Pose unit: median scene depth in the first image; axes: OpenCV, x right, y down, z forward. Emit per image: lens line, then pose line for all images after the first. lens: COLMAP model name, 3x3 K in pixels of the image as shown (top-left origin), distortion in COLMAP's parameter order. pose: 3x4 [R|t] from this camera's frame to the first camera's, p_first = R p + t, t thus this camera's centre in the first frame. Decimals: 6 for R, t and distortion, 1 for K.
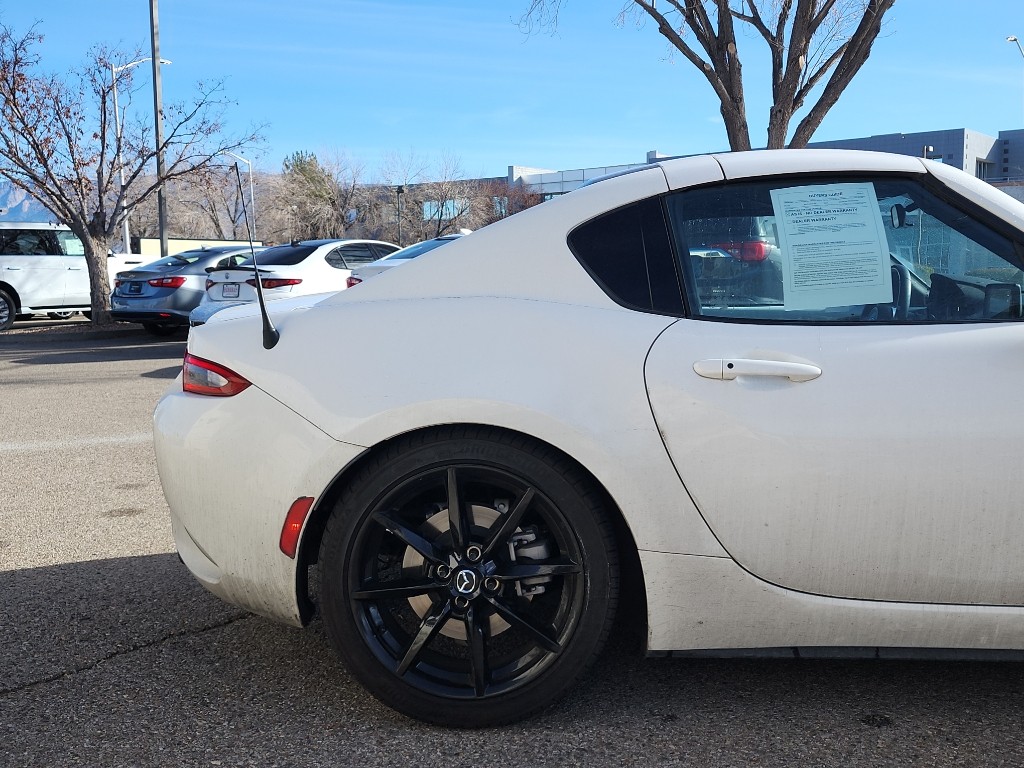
lens RADIAL K [[1102.0, 0, 464.2], [0, 1102.0, 380.9], [0, 0, 1]] dist [0.116440, -0.172099]
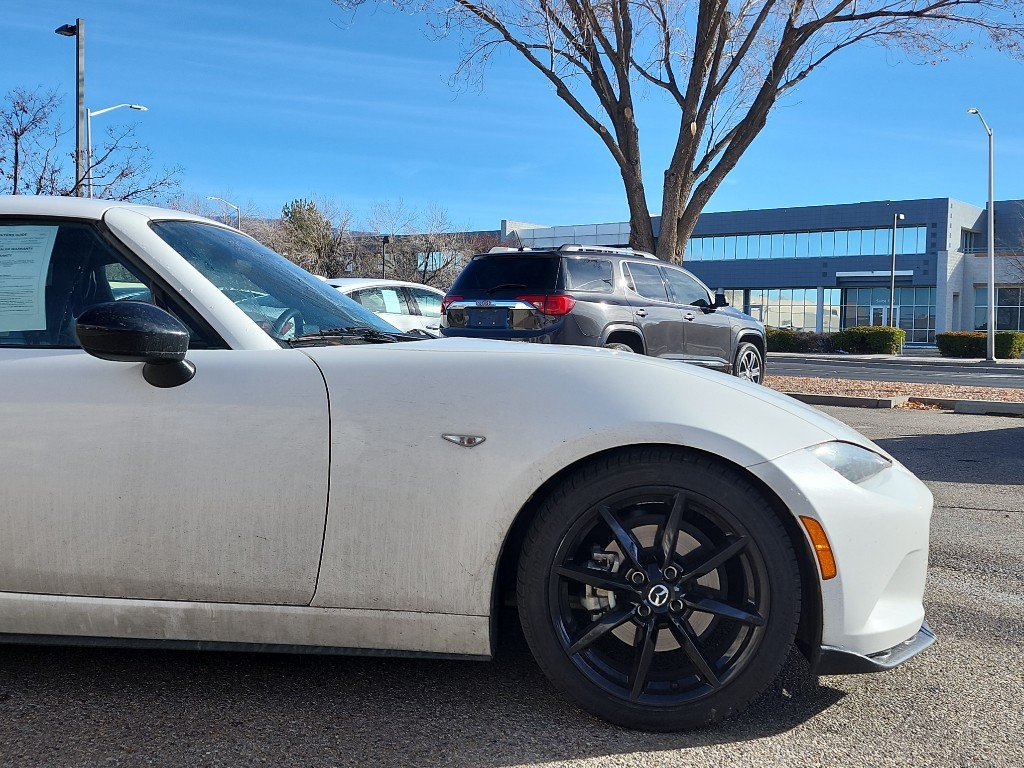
lens RADIAL K [[1102.0, 0, 464.2], [0, 1102.0, 380.9], [0, 0, 1]] dist [0.116440, -0.172099]
pose [[0.999375, 0.033206, -0.012155, 0.100072], [-0.033735, 0.998362, -0.046208, 0.002439], [0.010601, 0.046589, 0.998858, -0.016079]]
